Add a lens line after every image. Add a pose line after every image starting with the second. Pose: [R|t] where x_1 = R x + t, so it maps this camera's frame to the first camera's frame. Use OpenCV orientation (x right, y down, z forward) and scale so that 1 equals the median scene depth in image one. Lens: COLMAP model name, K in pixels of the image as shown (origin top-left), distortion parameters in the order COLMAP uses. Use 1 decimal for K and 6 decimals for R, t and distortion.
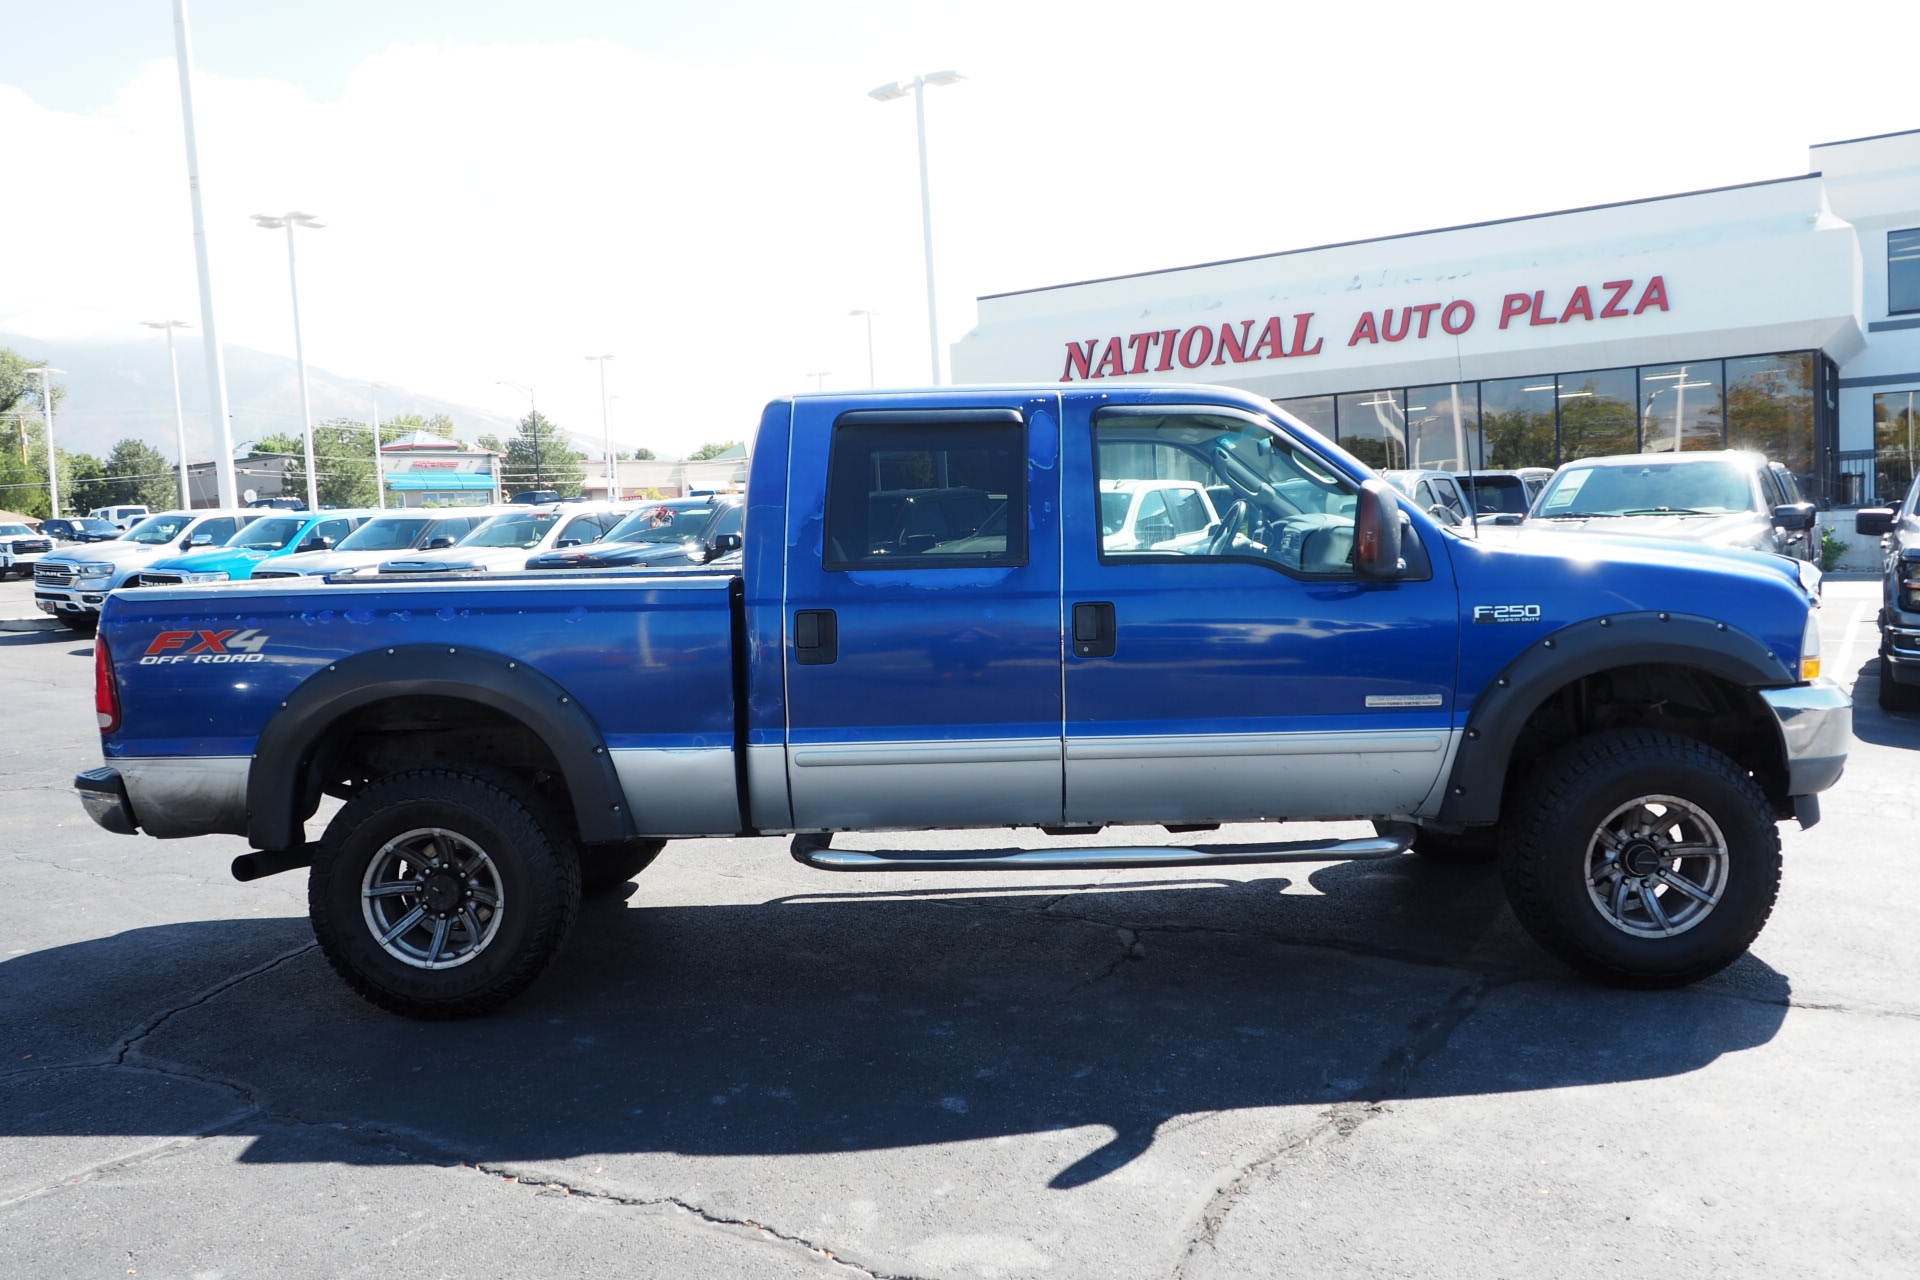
lens RADIAL K [[1520.0, 0, 960.0], [0, 1520.0, 640.0], [0, 0, 1]] dist [-0.004817, -0.001568]
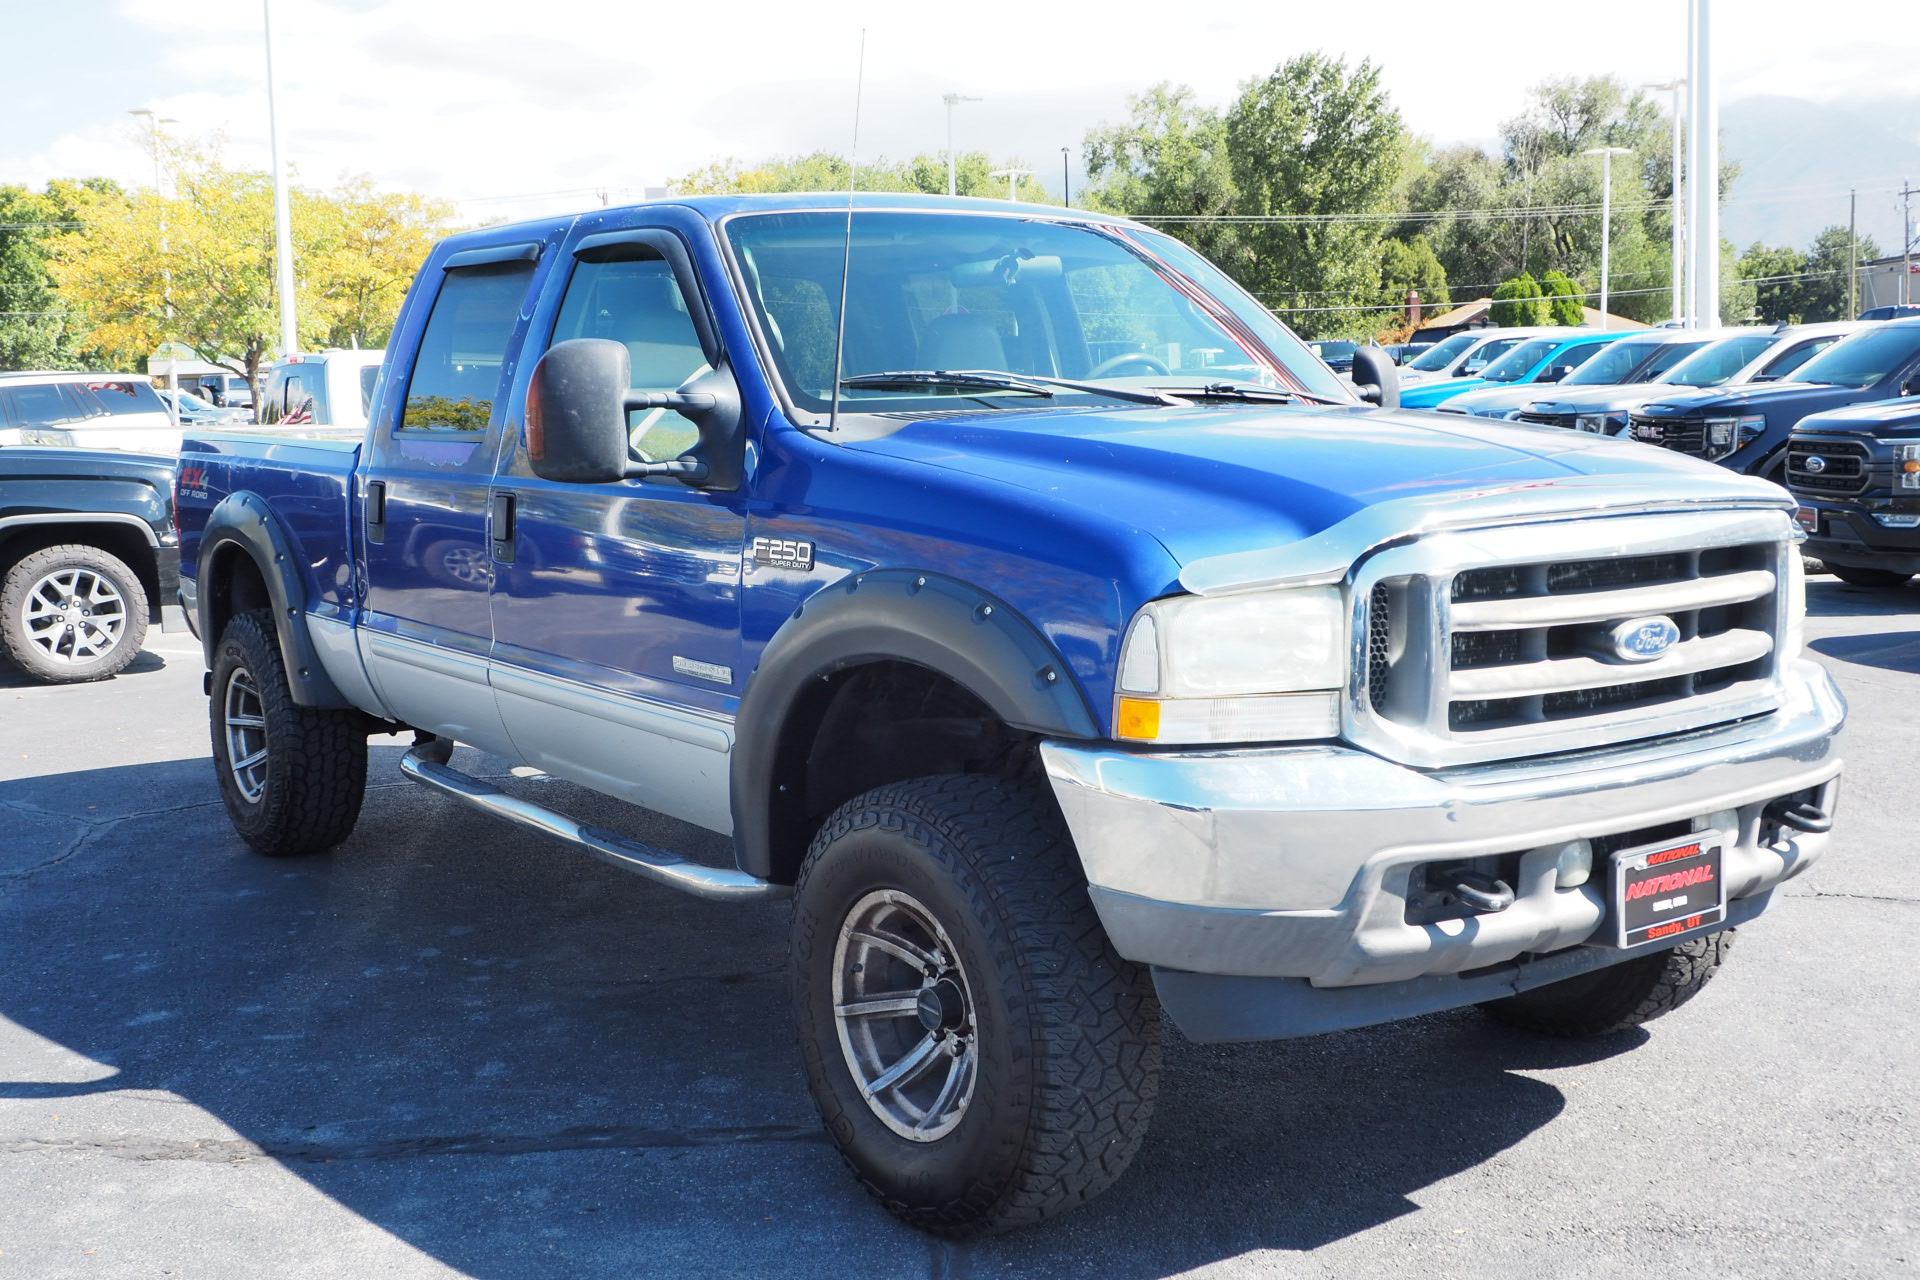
lens RADIAL K [[2050.4, 0, 960.0], [0, 2050.4, 640.0], [0, 0, 1]] dist [-0.015843, 0.010628]
pose [[0.584758, 0.119686, -0.802330, 1.073462], [-0.061540, 0.992751, 0.103240, -0.072018], [0.808870, -0.010996, 0.587885, 0.563815]]
